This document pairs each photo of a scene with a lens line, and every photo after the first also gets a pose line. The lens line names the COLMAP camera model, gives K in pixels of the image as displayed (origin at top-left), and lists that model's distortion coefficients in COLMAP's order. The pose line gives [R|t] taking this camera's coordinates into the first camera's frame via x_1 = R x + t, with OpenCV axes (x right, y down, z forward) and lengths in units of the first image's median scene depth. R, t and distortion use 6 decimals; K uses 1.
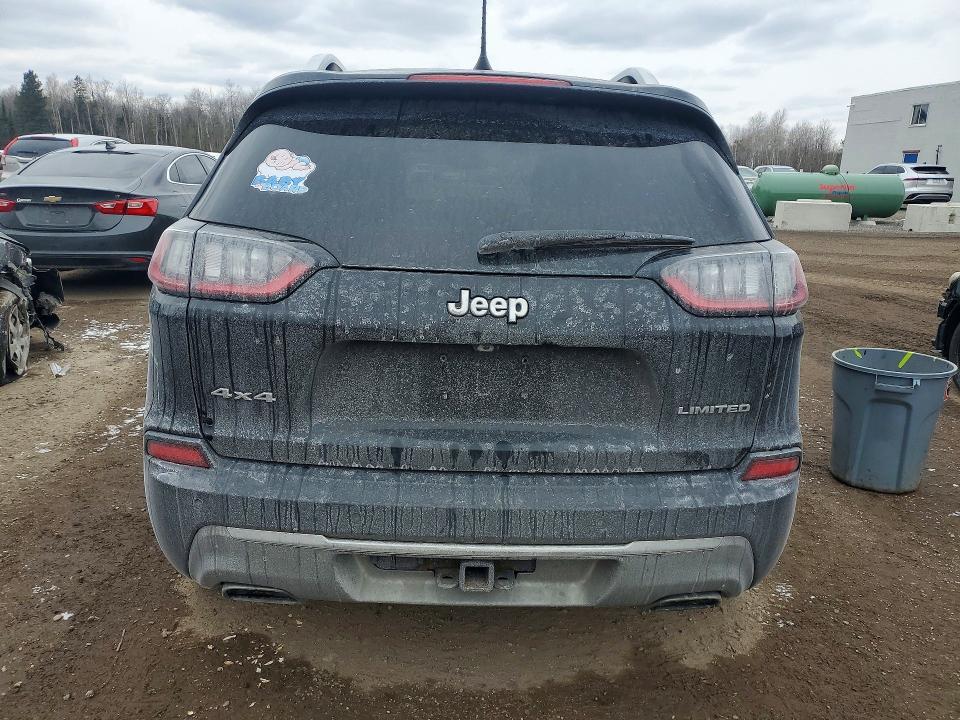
lens RADIAL K [[763.2, 0, 478.4], [0, 763.2, 364.2], [0, 0, 1]] dist [0.015894, -0.002943]
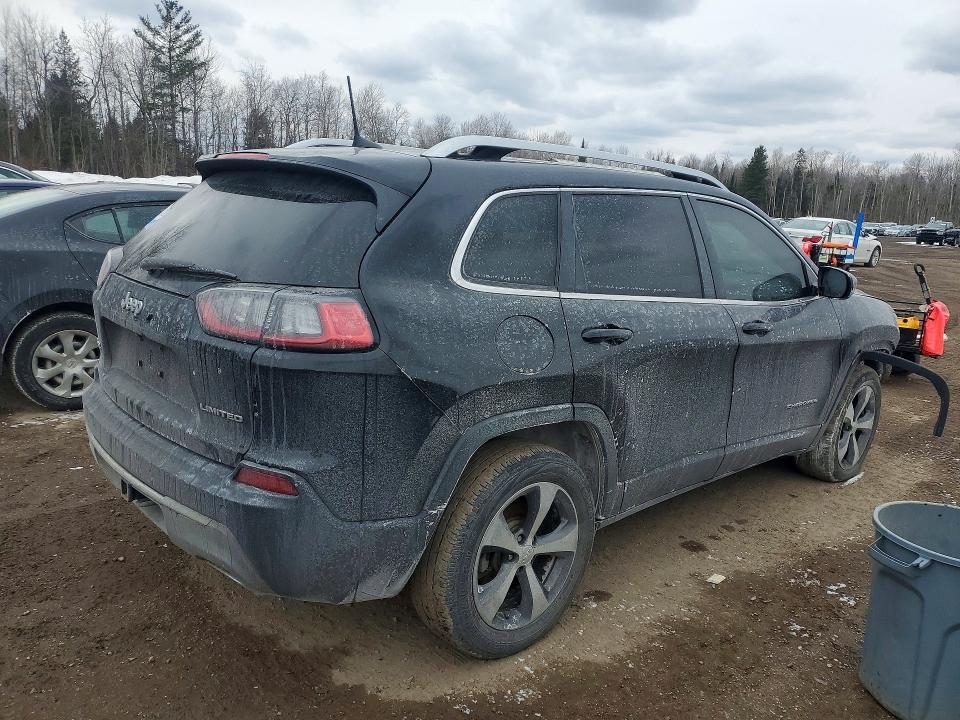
lens RADIAL K [[763.2, 0, 485.7], [0, 763.2, 360.8], [0, 0, 1]] dist [0.015894, -0.002943]
pose [[0.647856, 0.157476, -0.745308, 1.270171], [-0.221055, 0.975162, 0.013891, -0.114048], [0.728984, 0.155754, 0.666576, 0.407979]]
